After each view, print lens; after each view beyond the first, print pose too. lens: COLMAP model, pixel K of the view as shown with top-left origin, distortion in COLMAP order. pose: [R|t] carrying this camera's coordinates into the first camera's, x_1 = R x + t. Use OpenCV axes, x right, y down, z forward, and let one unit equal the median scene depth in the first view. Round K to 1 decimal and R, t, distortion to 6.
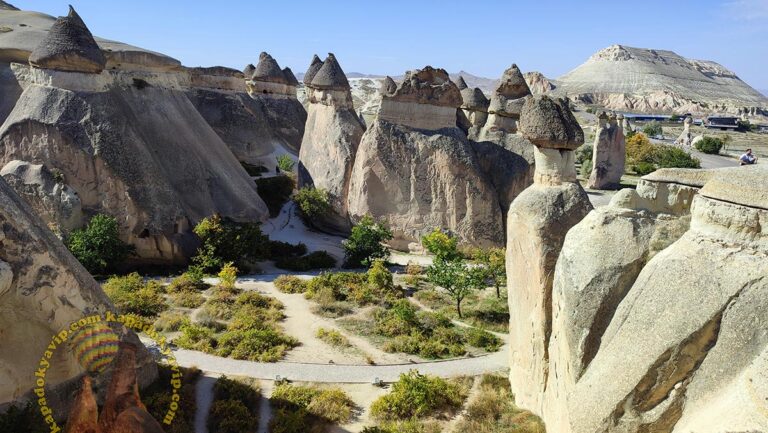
lens RADIAL K [[551.3, 0, 382.1], [0, 551.3, 222.3], [0, 0, 1]] dist [0.050692, -0.059709]
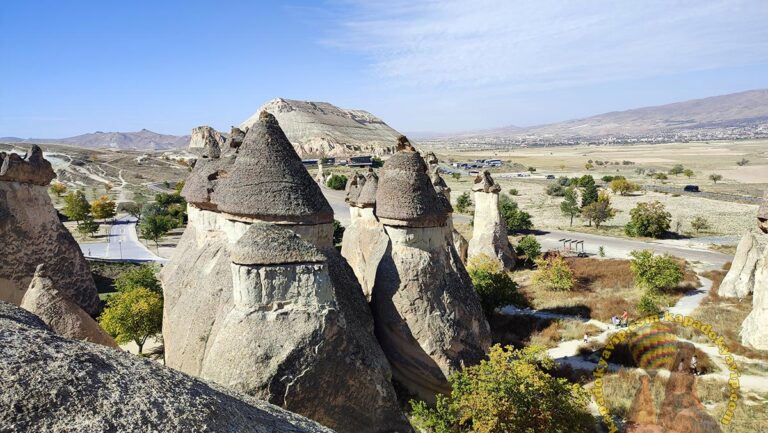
lens RADIAL K [[551.3, 0, 382.1], [0, 551.3, 222.3], [0, 0, 1]] dist [0.050692, -0.059709]
pose [[0.860307, -0.136461, 0.491173, 0.357328], [0.181758, 0.982293, -0.045448, 0.016782], [-0.476273, 0.128374, 0.869876, 0.052296]]
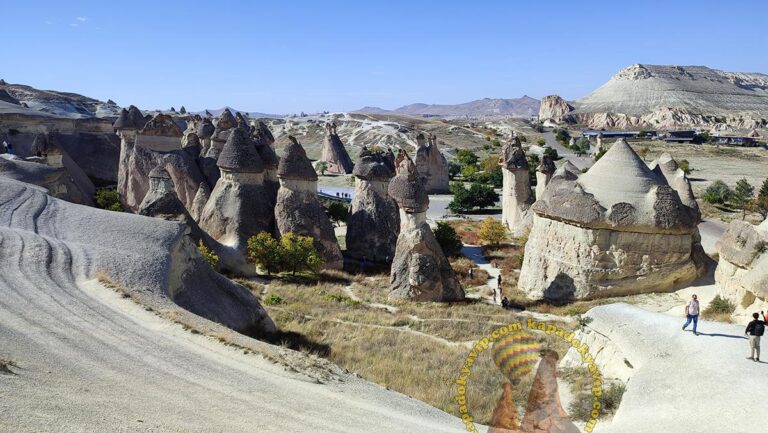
lens RADIAL K [[551.3, 0, 382.1], [0, 551.3, 222.3], [0, 0, 1]] dist [0.050692, -0.059709]
pose [[0.990760, -0.027488, -0.132809, 0.885535], [0.020483, 0.998340, -0.053822, 0.136251], [0.134069, 0.050604, 0.989679, -0.503316]]
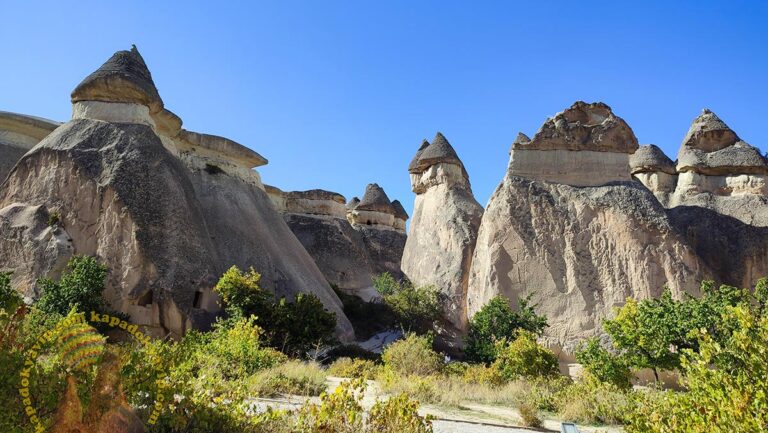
lens RADIAL K [[553.0, 0, 382.1], [0, 553.0, 217.9], [0, 0, 1]] dist [0.044747, -0.060208]
pose [[0.975856, -0.045807, -0.213555, -0.015846], [-0.049543, 0.905850, -0.420691, 0.152204], [0.212720, 0.421114, 0.881711, 0.354178]]
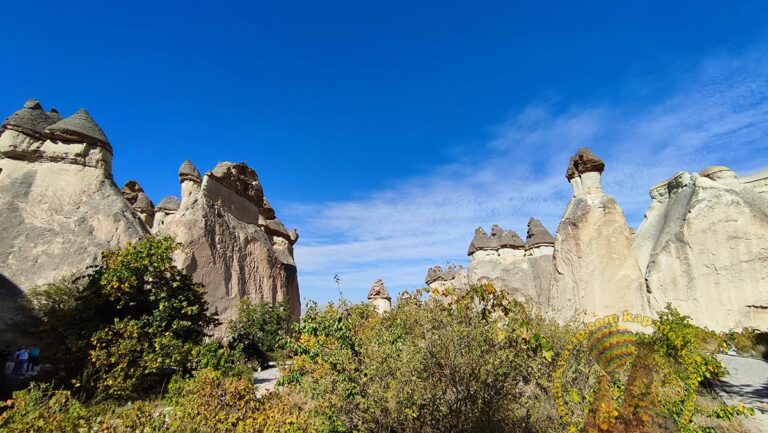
lens RADIAL K [[345.8, 0, 383.3], [0, 345.8, 220.4], [0, 0, 1]] dist [-0.018946, 0.010403]
pose [[0.280673, 0.241246, 0.928990, -0.378515], [0.258090, 0.913277, -0.315141, 0.075338], [-0.924453, 0.328214, 0.194069, 0.624930]]
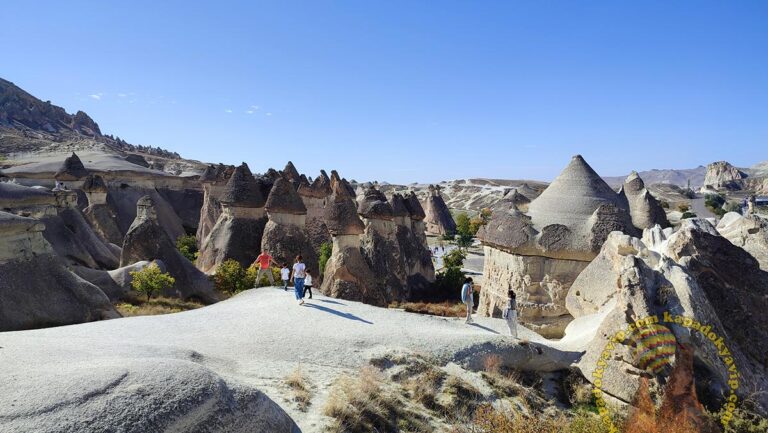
lens RADIAL K [[553.0, 0, 382.1], [0, 553.0, 217.9], [0, 0, 1]] dist [0.044747, -0.060208]
pose [[0.919069, -0.037747, -0.392284, 1.155139], [-0.040421, 0.981124, -0.189108, 0.192699], [0.392018, 0.189660, 0.900195, -0.378739]]
